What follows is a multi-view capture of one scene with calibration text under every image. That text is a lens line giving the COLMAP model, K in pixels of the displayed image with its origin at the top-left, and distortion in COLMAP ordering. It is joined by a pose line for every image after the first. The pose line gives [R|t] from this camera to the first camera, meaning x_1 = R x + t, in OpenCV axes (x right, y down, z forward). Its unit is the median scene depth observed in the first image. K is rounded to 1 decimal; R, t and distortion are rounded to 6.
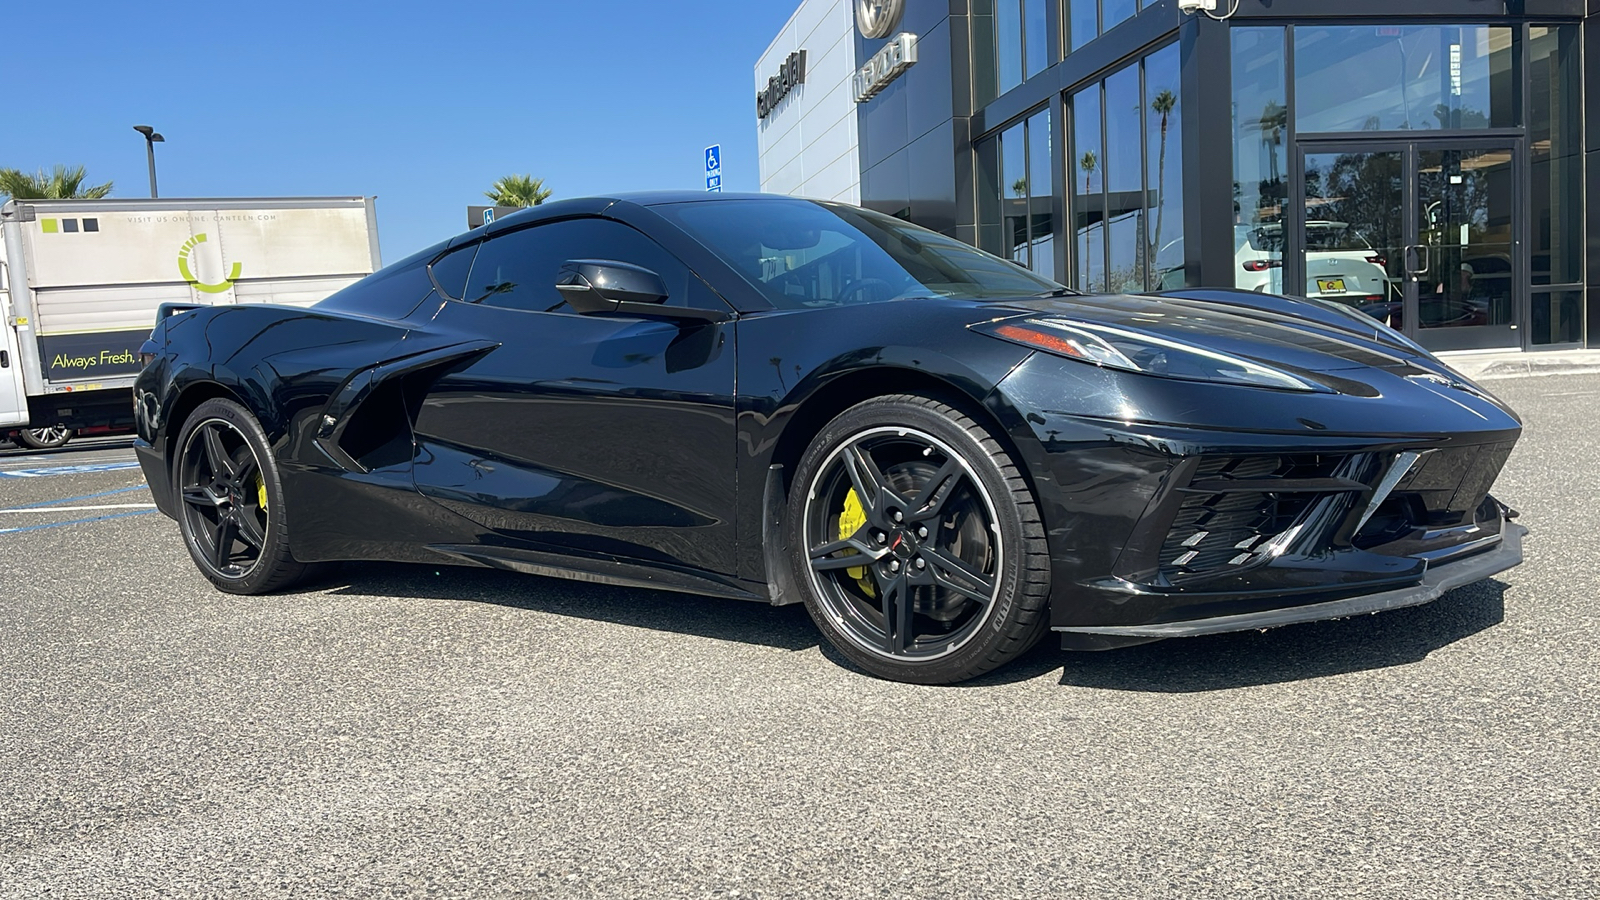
lens RADIAL K [[1449.0, 0, 797.5], [0, 1449.0, 502.9], [0, 0, 1]] dist [0.046702, -0.016985]
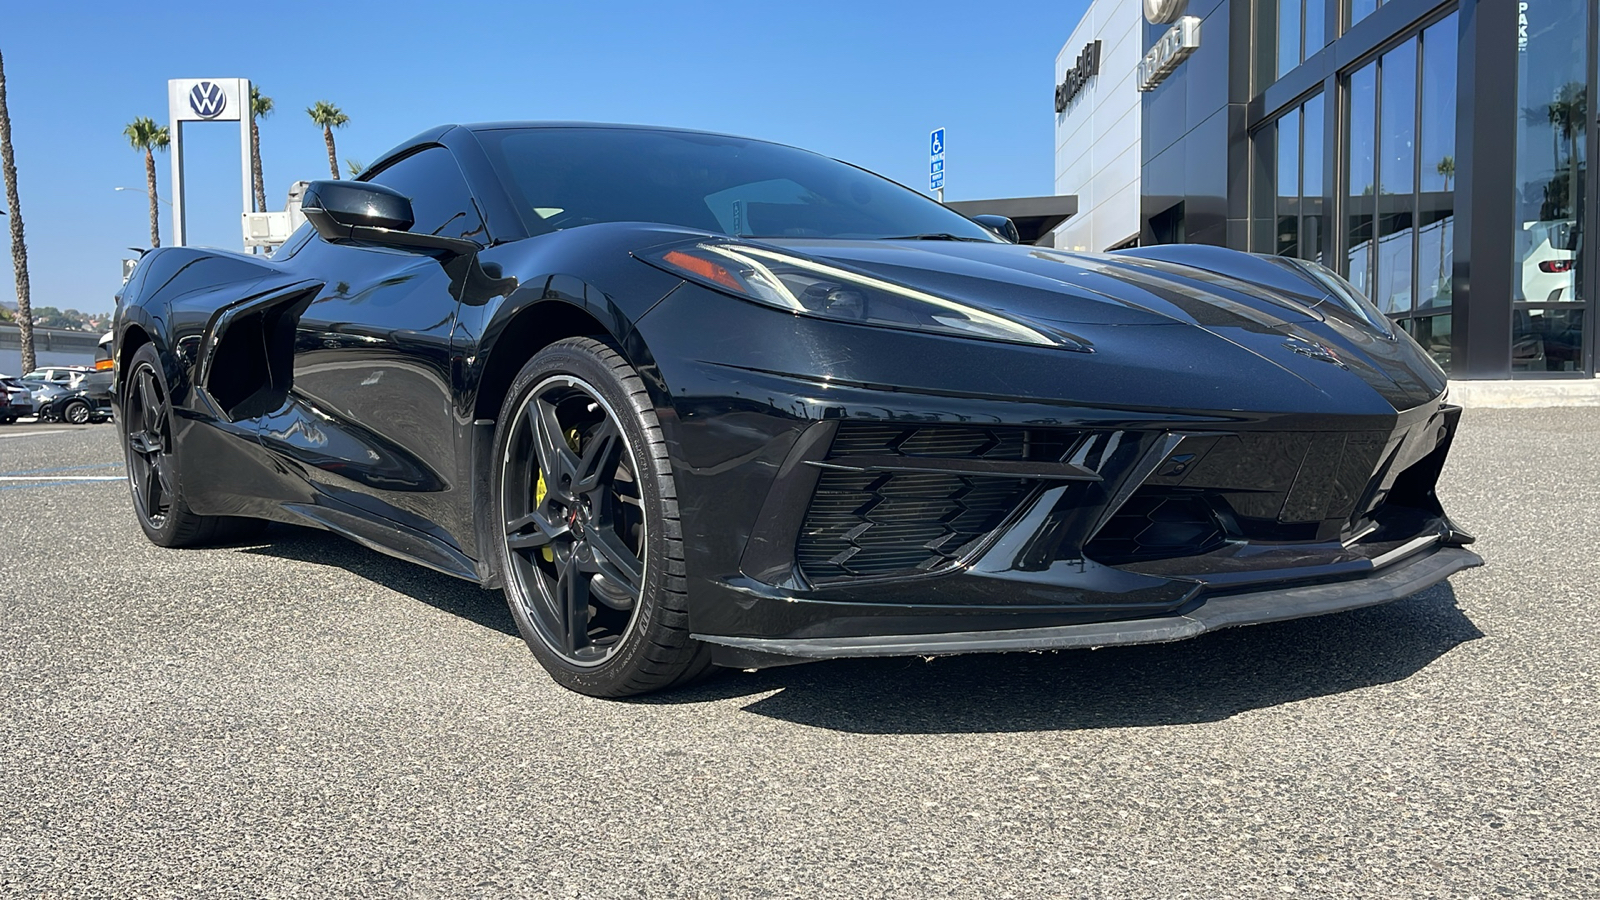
lens RADIAL K [[1452.9, 0, 825.8], [0, 1452.9, 451.3], [0, 0, 1]] dist [0.059544, -0.052472]
pose [[0.973976, 0.051011, -0.220834, 0.250297], [-0.059567, 0.997703, -0.032255, 0.004908], [0.218681, 0.044570, 0.974778, 0.149021]]
